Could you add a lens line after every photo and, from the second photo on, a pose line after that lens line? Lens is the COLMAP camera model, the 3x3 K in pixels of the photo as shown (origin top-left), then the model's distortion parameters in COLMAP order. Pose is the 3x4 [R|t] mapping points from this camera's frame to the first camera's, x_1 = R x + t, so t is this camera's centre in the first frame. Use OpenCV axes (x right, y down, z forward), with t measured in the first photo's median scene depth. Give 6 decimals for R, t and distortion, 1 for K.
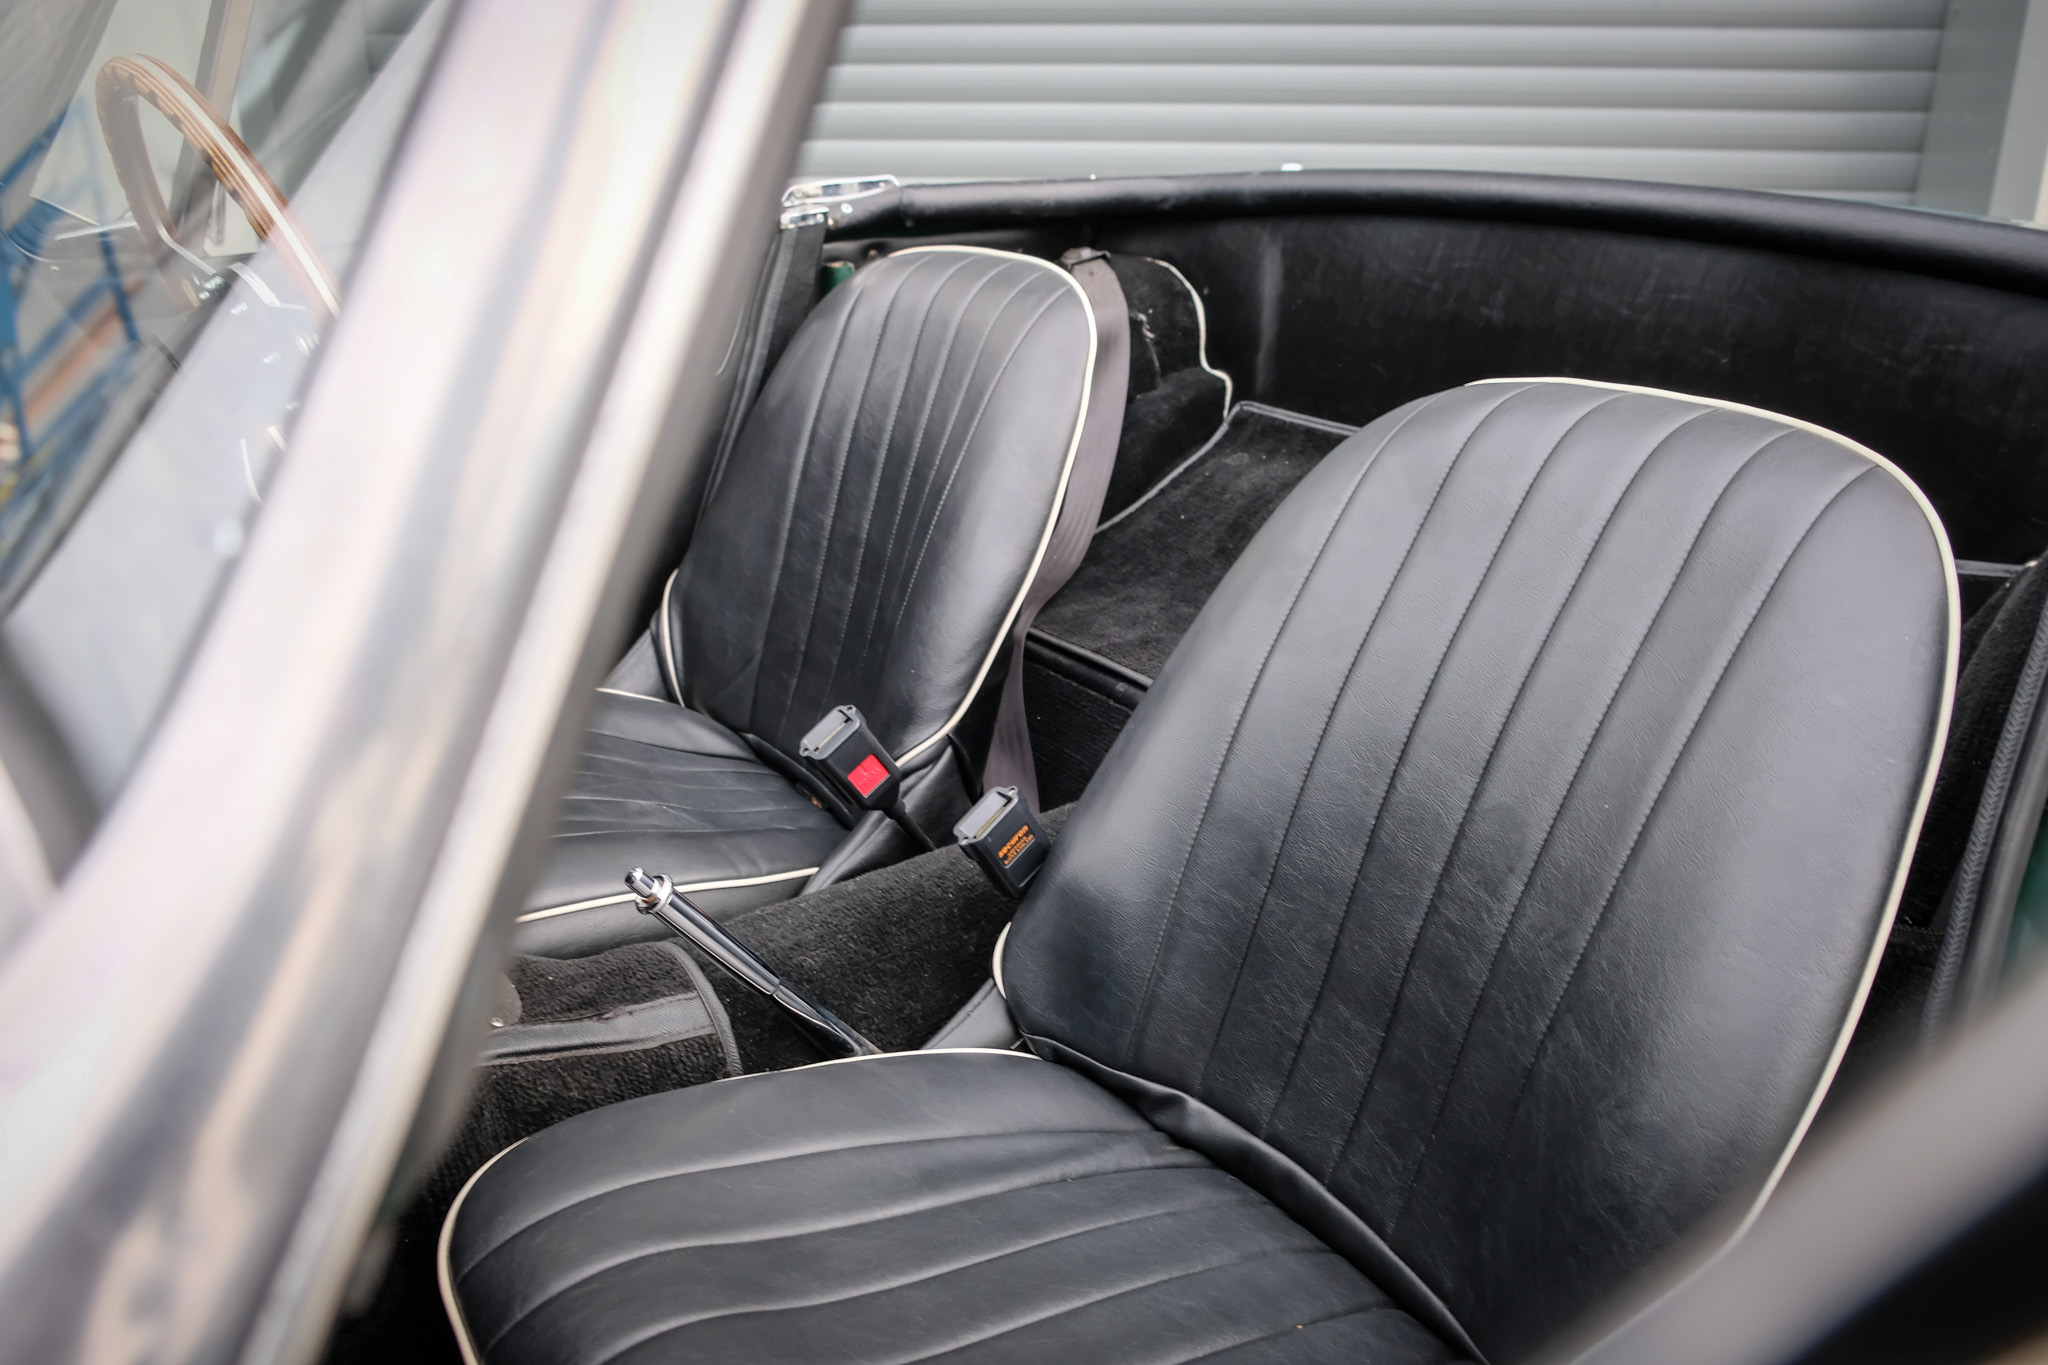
lens RADIAL K [[1557.0, 0, 1024.0], [0, 1557.0, 682.5], [0, 0, 1]] dist [-0.087244, 0.128471]
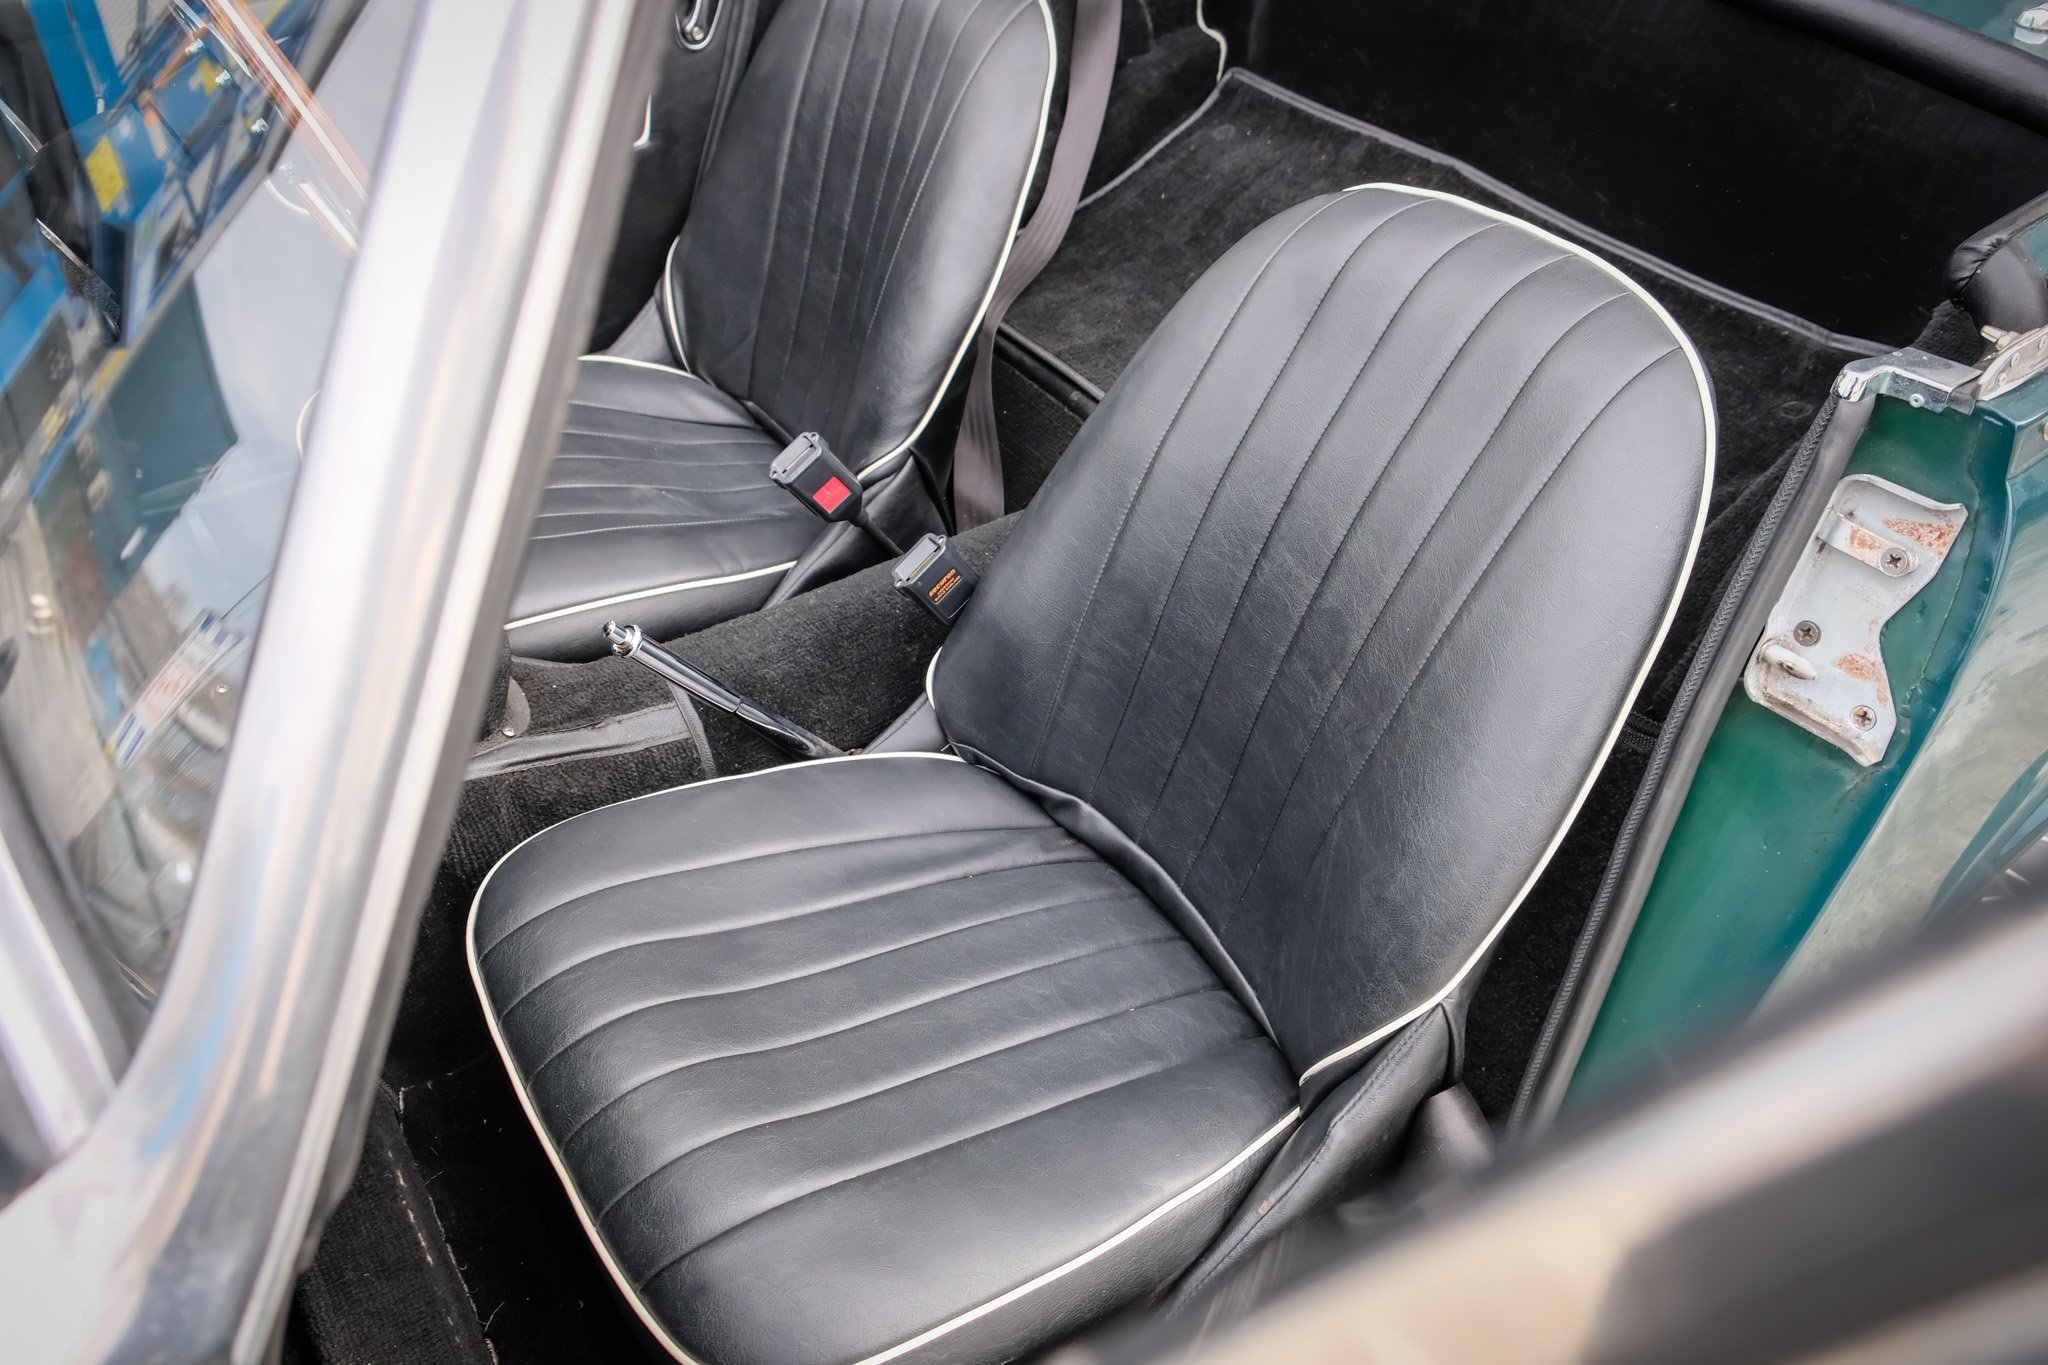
lens RADIAL K [[1557.0, 0, 1024.0], [0, 1557.0, 682.5], [0, 0, 1]] dist [-0.087244, 0.128471]
pose [[0.998464, 0.034355, -0.043462, 0.090729], [-0.019274, 0.950906, 0.308878, -0.157886], [0.051940, -0.307566, 0.950108, -0.098305]]
